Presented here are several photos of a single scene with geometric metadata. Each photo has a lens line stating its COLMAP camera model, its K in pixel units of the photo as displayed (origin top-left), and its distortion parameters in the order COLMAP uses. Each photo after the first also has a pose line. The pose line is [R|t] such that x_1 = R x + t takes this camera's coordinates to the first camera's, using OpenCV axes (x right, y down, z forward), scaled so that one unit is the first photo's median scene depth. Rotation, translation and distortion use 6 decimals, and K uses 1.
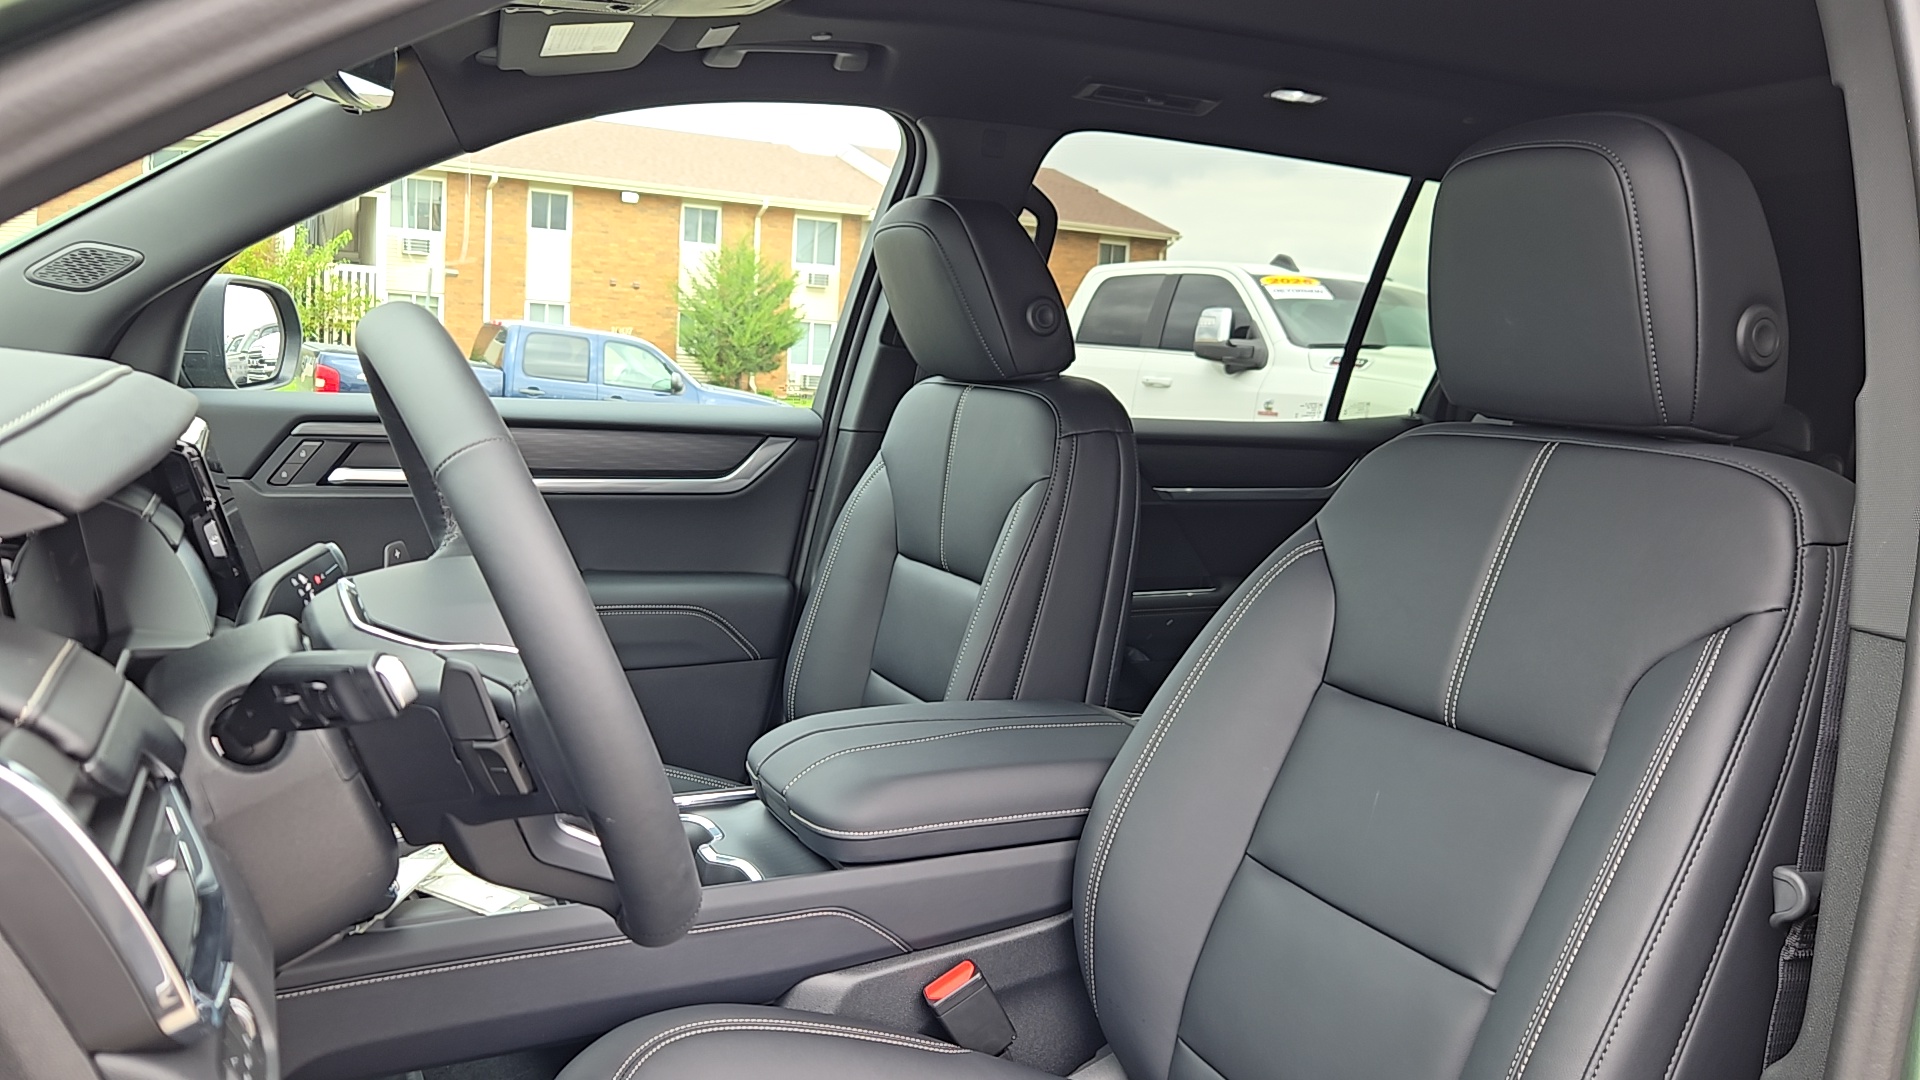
lens RADIAL K [[1609.6, 0, 954.5], [0, 1609.6, 539.8], [0, 0, 1]] dist [0.007302, -0.000593]
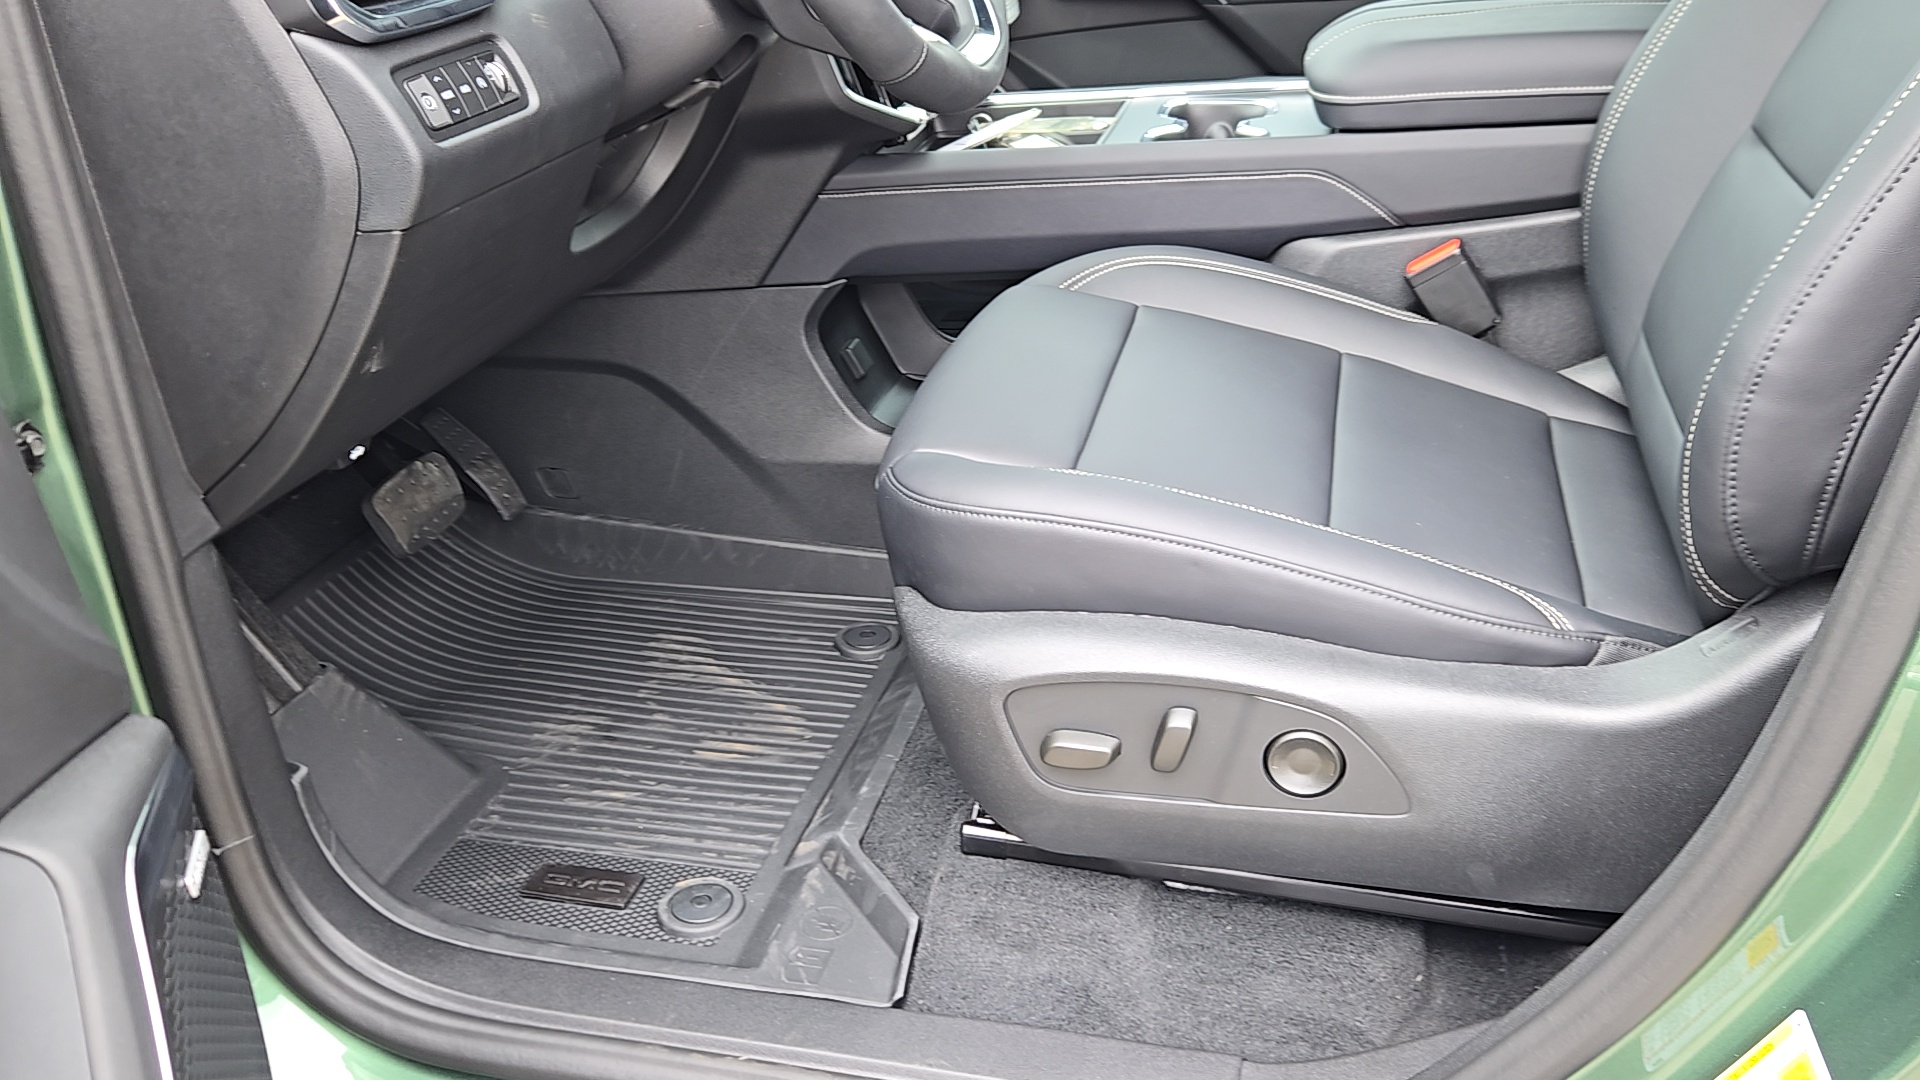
lens RADIAL K [[1609.6, 0, 967.5], [0, 1609.6, 542.0], [0, 0, 1]] dist [0.007302, -0.000593]
pose [[0.793076, 0.179175, -0.582174, 0.399524], [0.022693, 0.946404, 0.322188, 0.121084], [0.608700, -0.268730, 0.746504, 0.041881]]
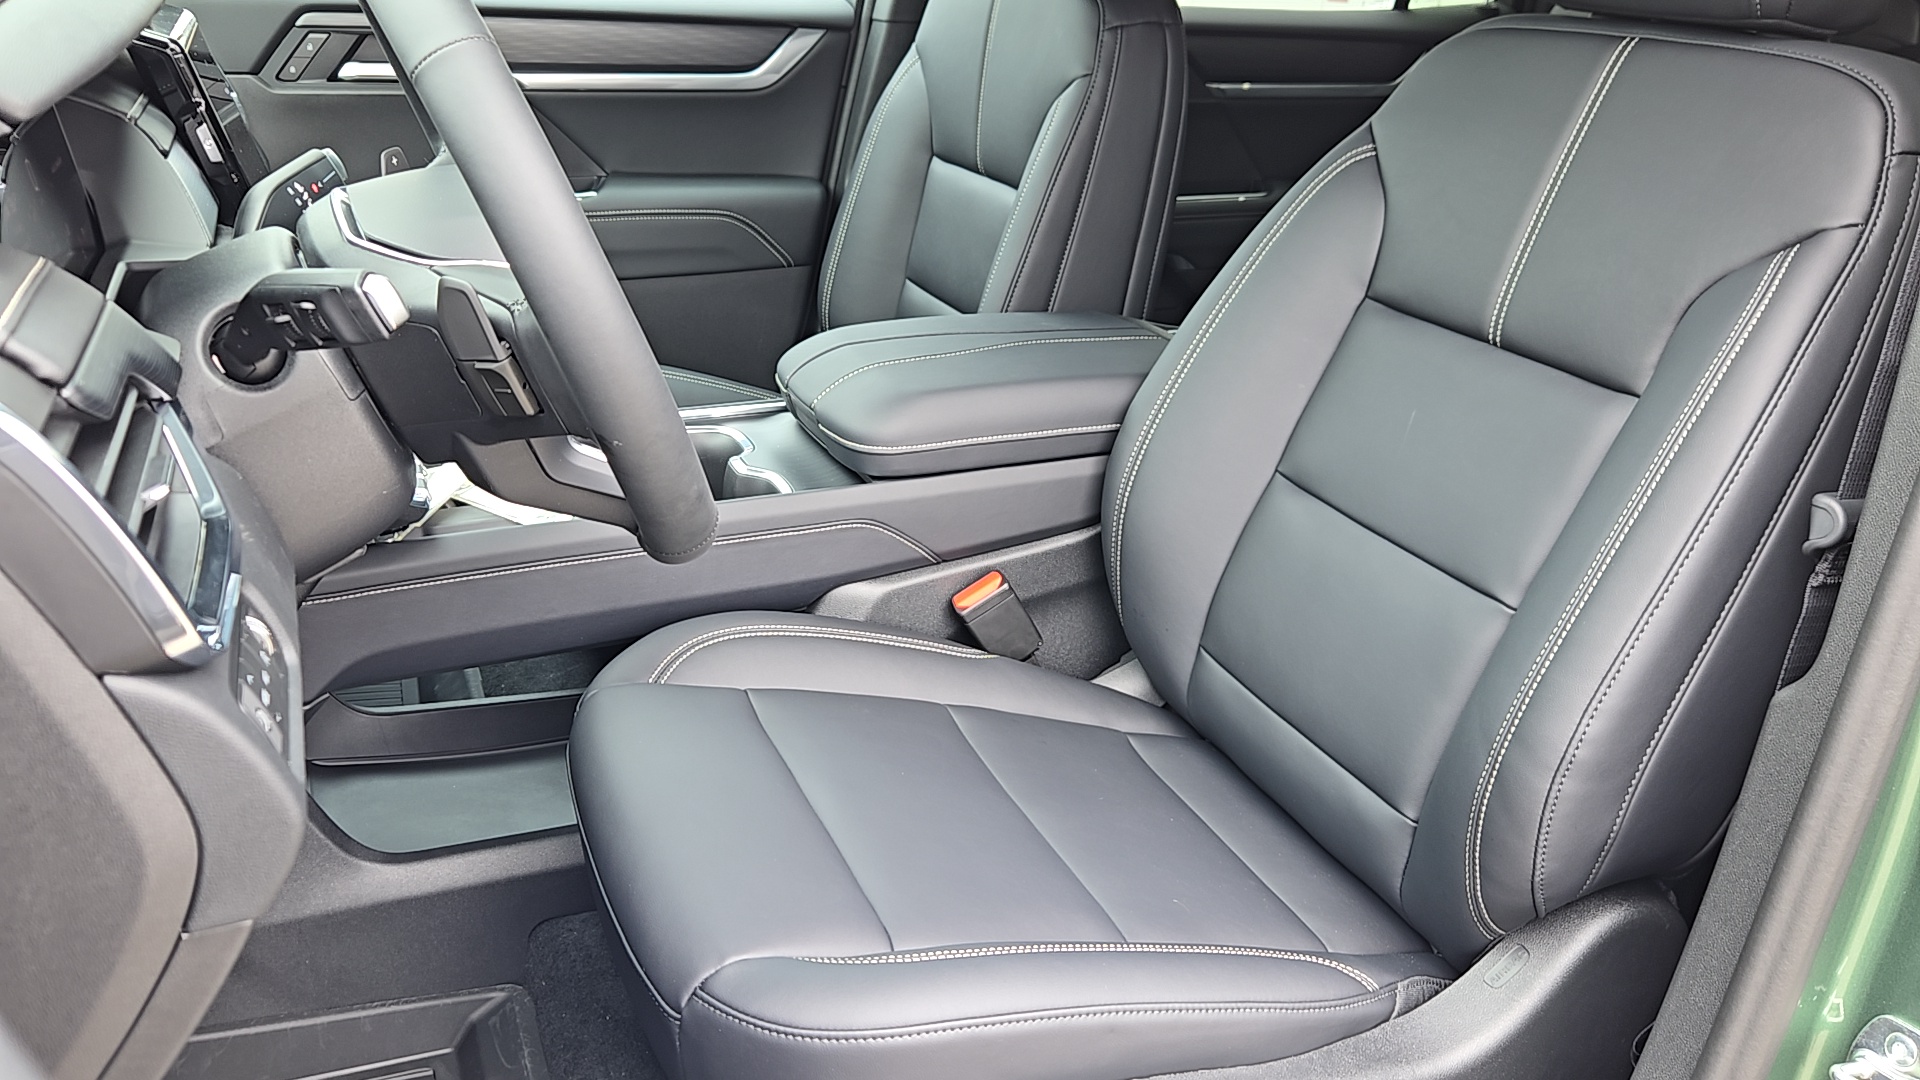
lens RADIAL K [[1609.6, 0, 955.0], [0, 1609.6, 539.5], [0, 0, 1]] dist [0.007302, -0.000593]
pose [[0.999510, 0.009382, -0.029847, 0.013364], [-0.001842, 0.969972, 0.243212, -0.005023], [0.031232, -0.243037, 0.969514, 0.022680]]
